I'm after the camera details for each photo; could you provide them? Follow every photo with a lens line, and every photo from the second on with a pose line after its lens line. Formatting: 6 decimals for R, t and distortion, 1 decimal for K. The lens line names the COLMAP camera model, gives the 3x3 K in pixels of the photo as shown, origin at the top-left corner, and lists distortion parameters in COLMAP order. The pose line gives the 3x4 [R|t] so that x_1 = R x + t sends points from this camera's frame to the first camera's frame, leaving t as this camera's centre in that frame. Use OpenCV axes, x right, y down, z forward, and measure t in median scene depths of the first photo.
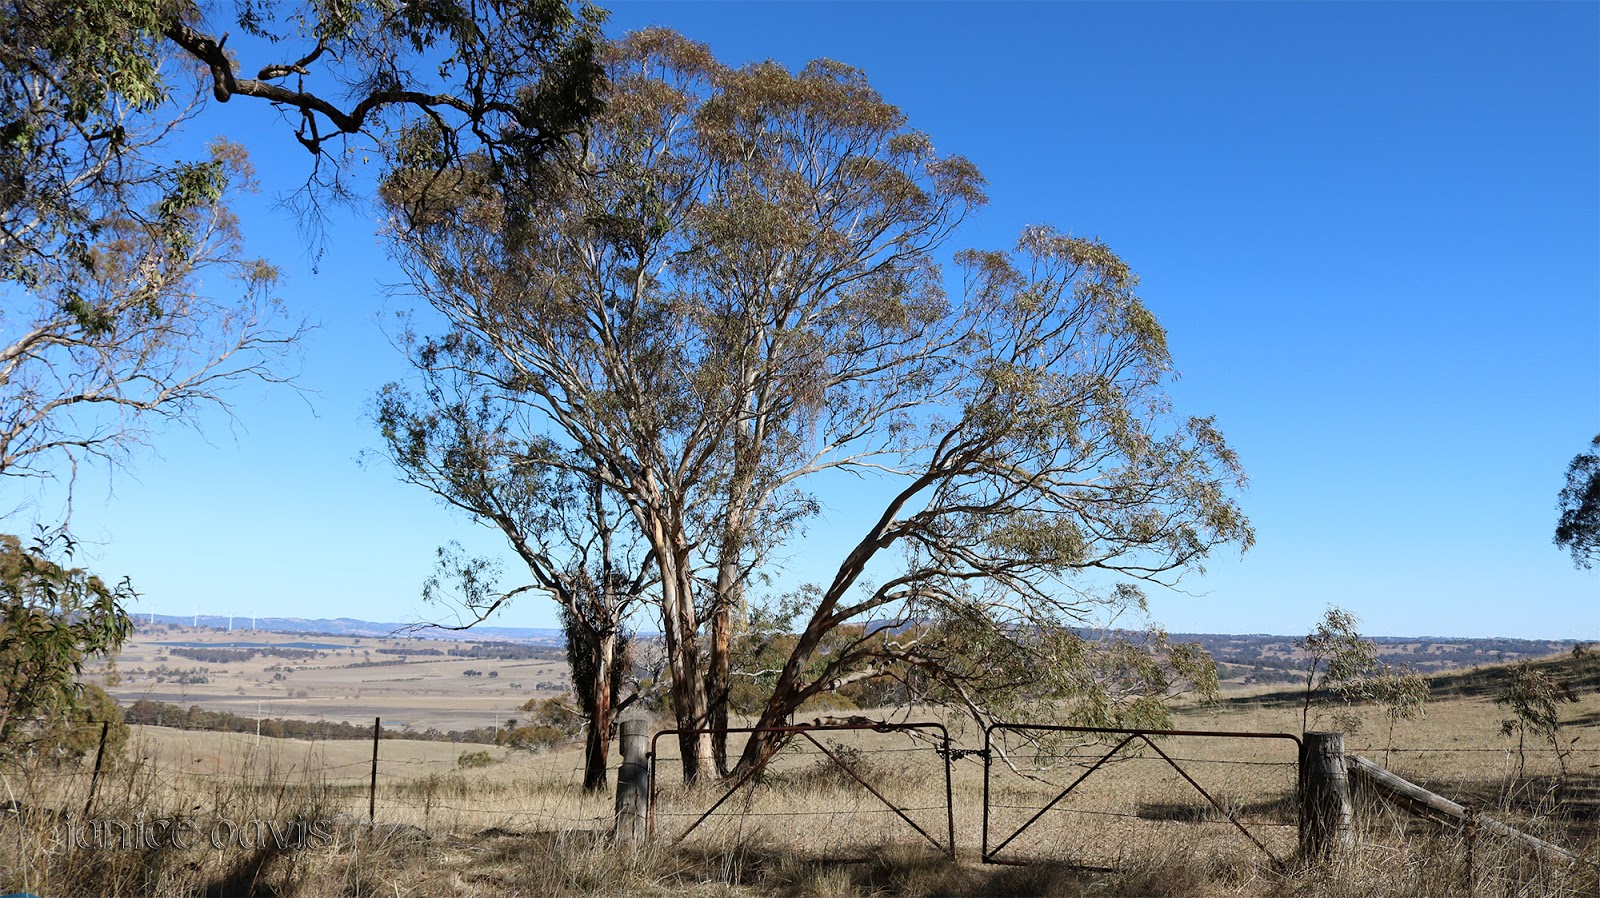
lens RADIAL K [[2319.7, 0, 802.8], [0, 2319.7, 447.3], [0, 0, 1]] dist [-0.073580, 0.000000]
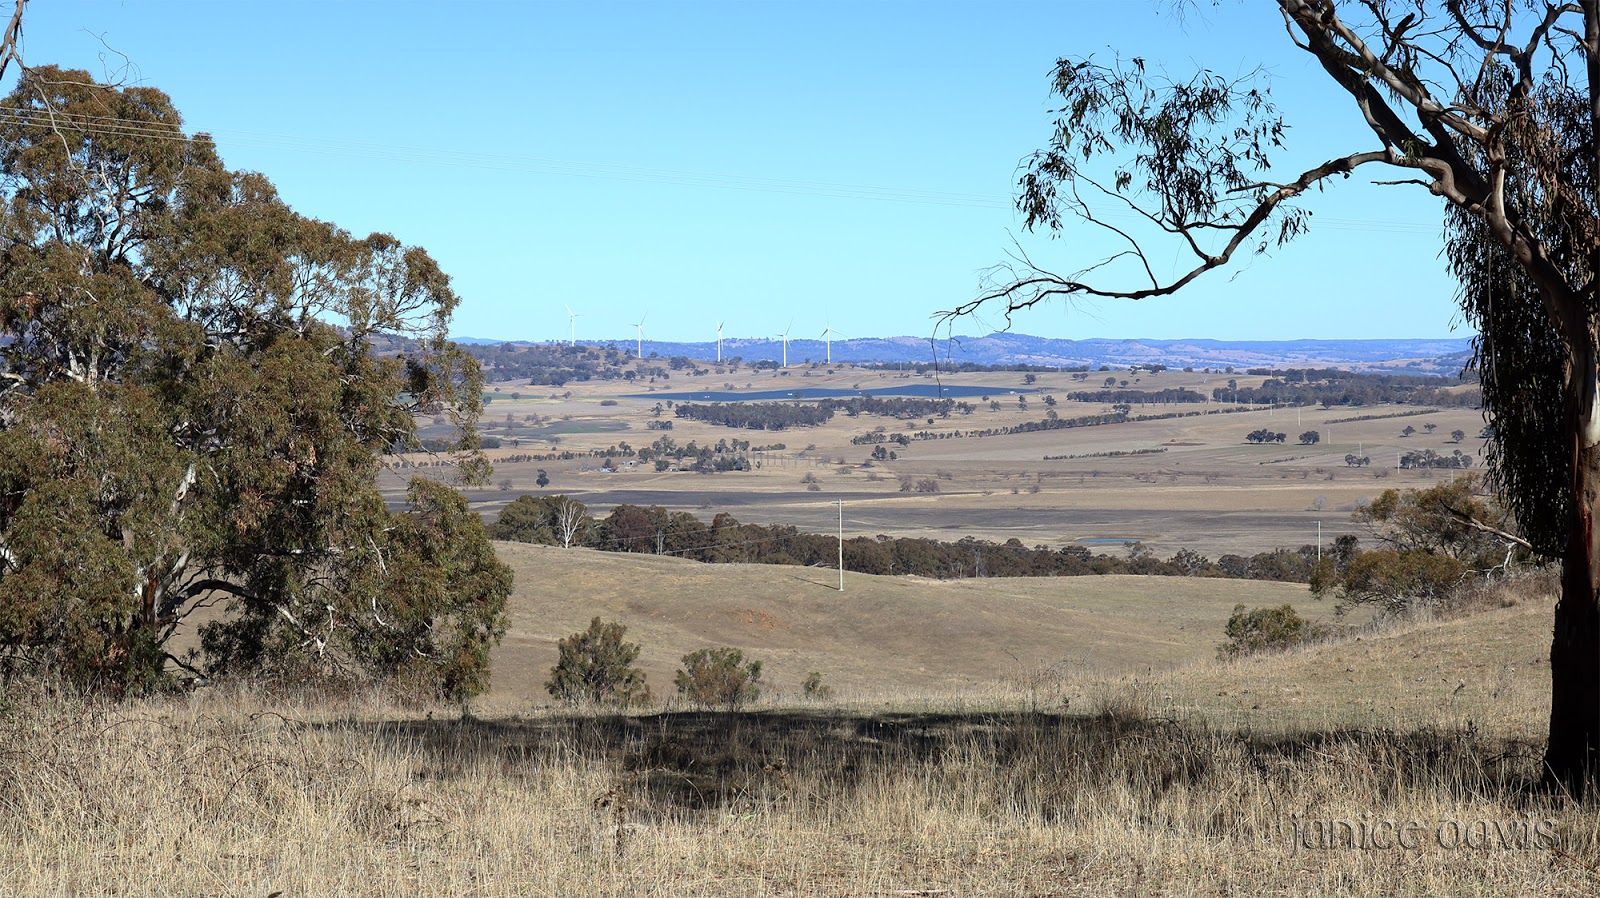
lens RADIAL K [[2319.7, 0, 801.6], [0, 2319.7, 443.9], [0, 0, 1]] dist [-0.073580, 0.000000]
pose [[0.930974, -0.023741, -0.364314, -0.057551], [0.058480, 0.994696, 0.084621, 0.053190], [0.360372, -0.100085, 0.927424, 0.522469]]
